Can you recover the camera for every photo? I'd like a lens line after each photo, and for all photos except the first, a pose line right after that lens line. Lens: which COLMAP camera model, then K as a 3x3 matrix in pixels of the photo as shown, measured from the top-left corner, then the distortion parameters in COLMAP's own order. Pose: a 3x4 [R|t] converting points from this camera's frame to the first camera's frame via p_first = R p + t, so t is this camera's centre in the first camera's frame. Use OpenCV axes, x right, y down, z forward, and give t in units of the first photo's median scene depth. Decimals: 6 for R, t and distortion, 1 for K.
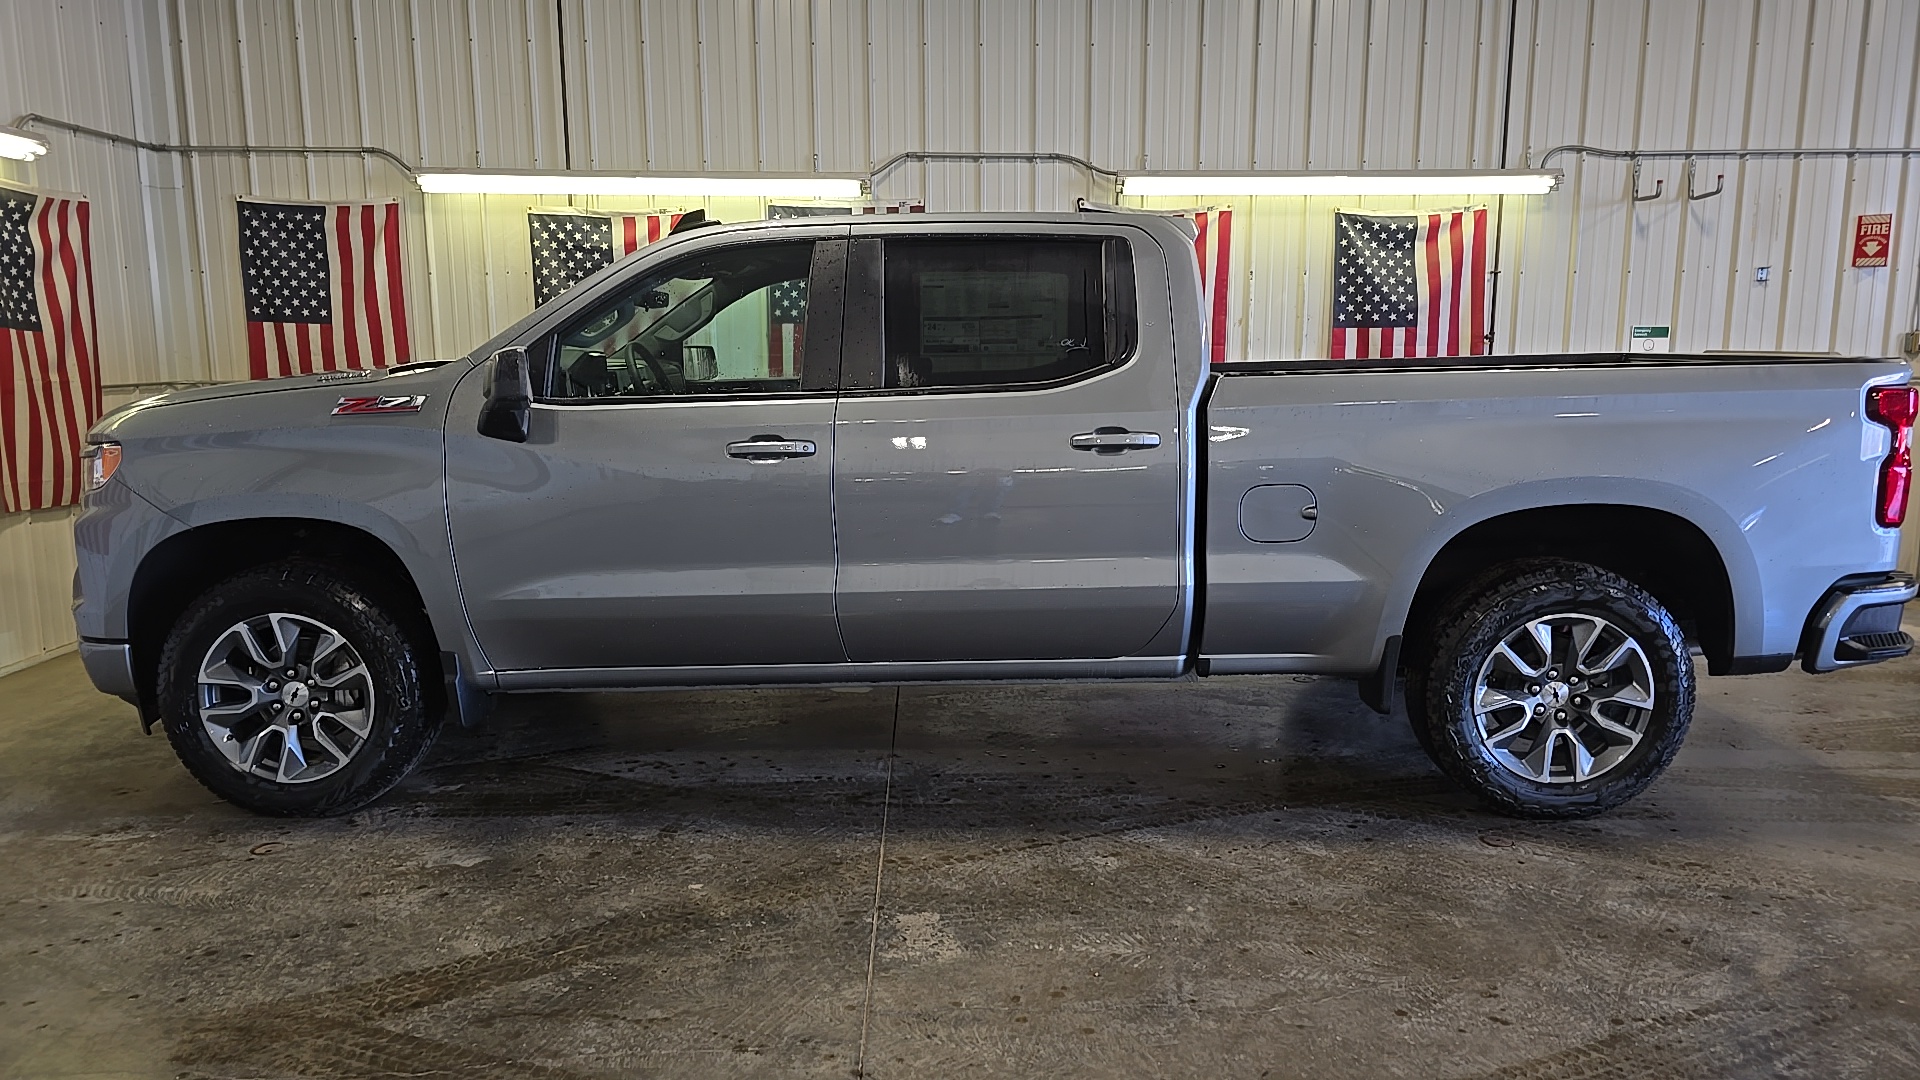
lens RADIAL K [[1306.7, 0, 966.5], [0, 1306.7, 553.1], [0, 0, 1]] dist [0.058155, -0.049083]
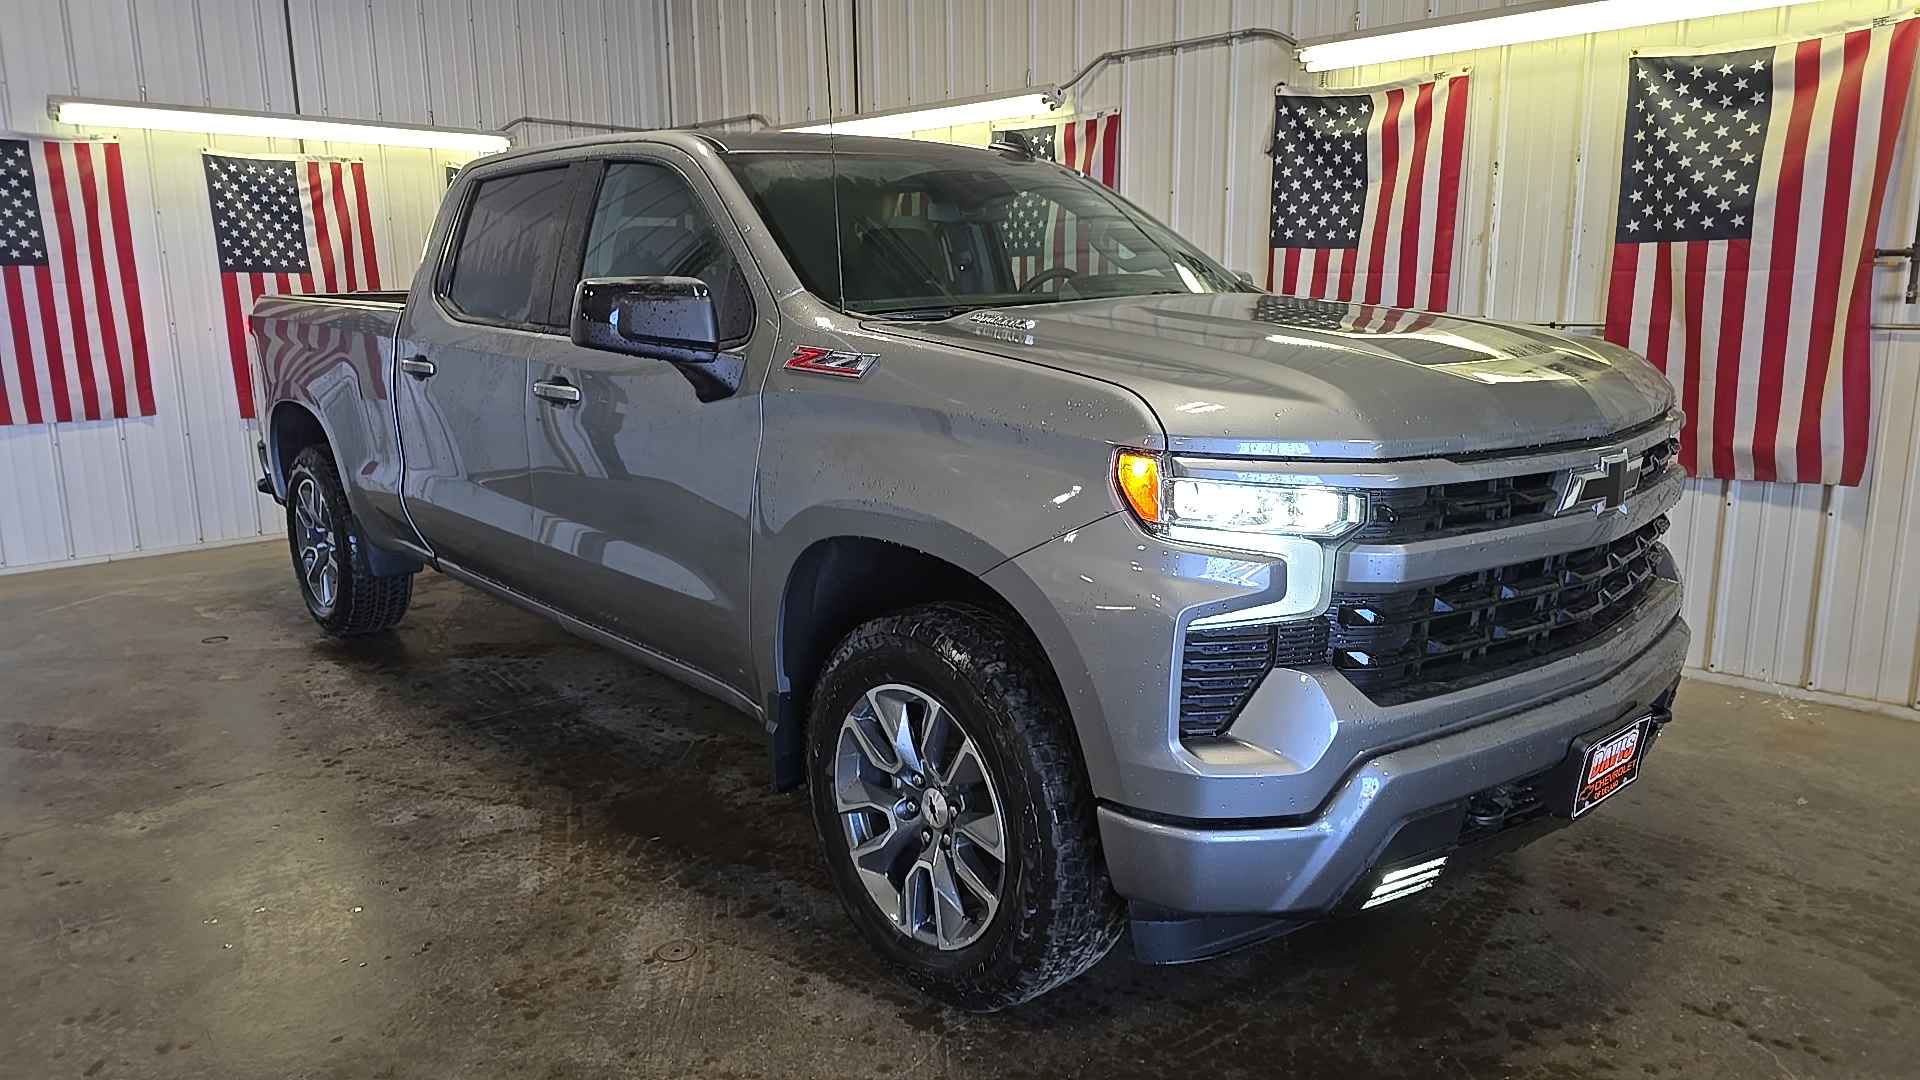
lens RADIAL K [[1306.7, 0, 961.8], [0, 1306.7, 549.0], [0, 0, 1]] dist [0.058155, -0.049083]
pose [[0.669556, 0.141930, -0.729075, 0.580018], [-0.109048, 0.989721, 0.092525, -0.051810], [0.734713, 0.017553, 0.678151, 0.349755]]
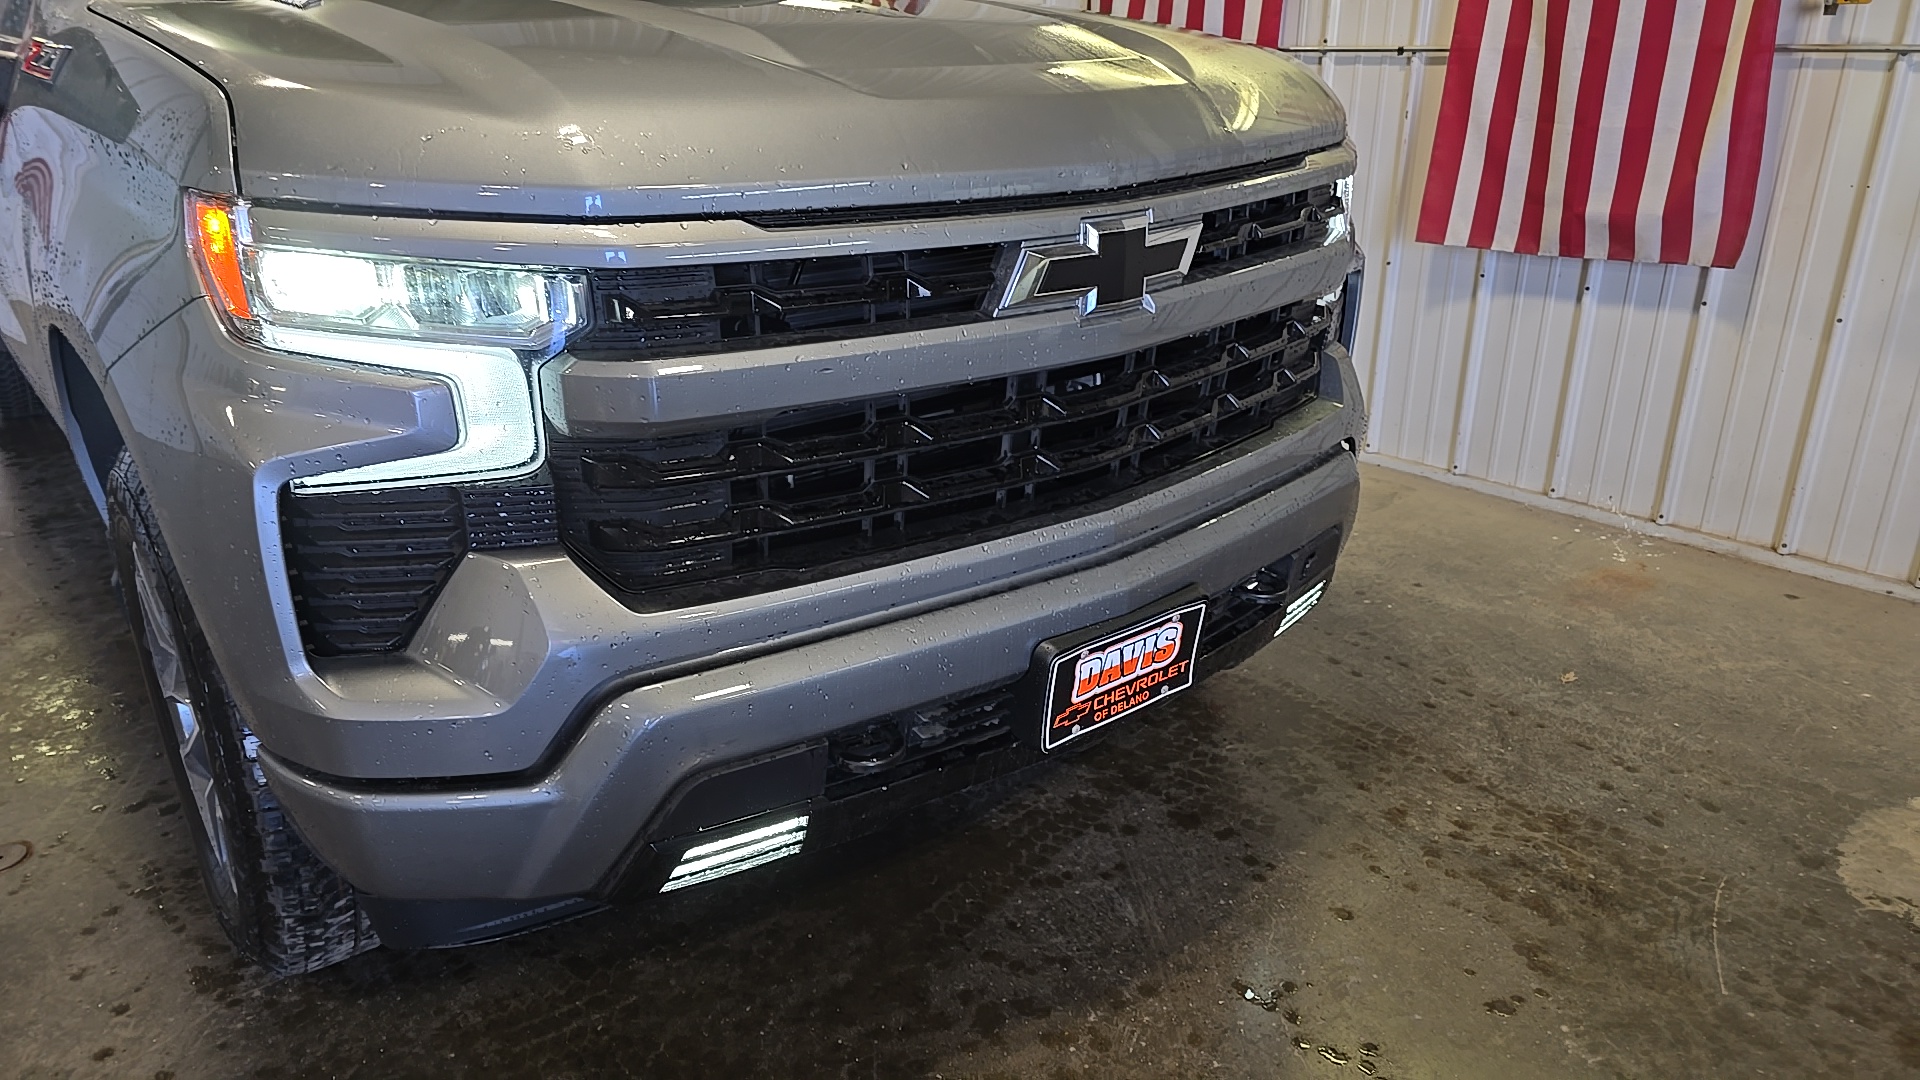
lens RADIAL K [[1306.7, 0, 956.5], [0, 1306.7, 548.8], [0, 0, 1]] dist [0.058155, -0.049083]
pose [[0.632886, 0.279574, -0.722007, 0.598403], [-0.118212, 0.956489, 0.266749, -0.065832], [0.765168, -0.083472, 0.638397, 0.544905]]
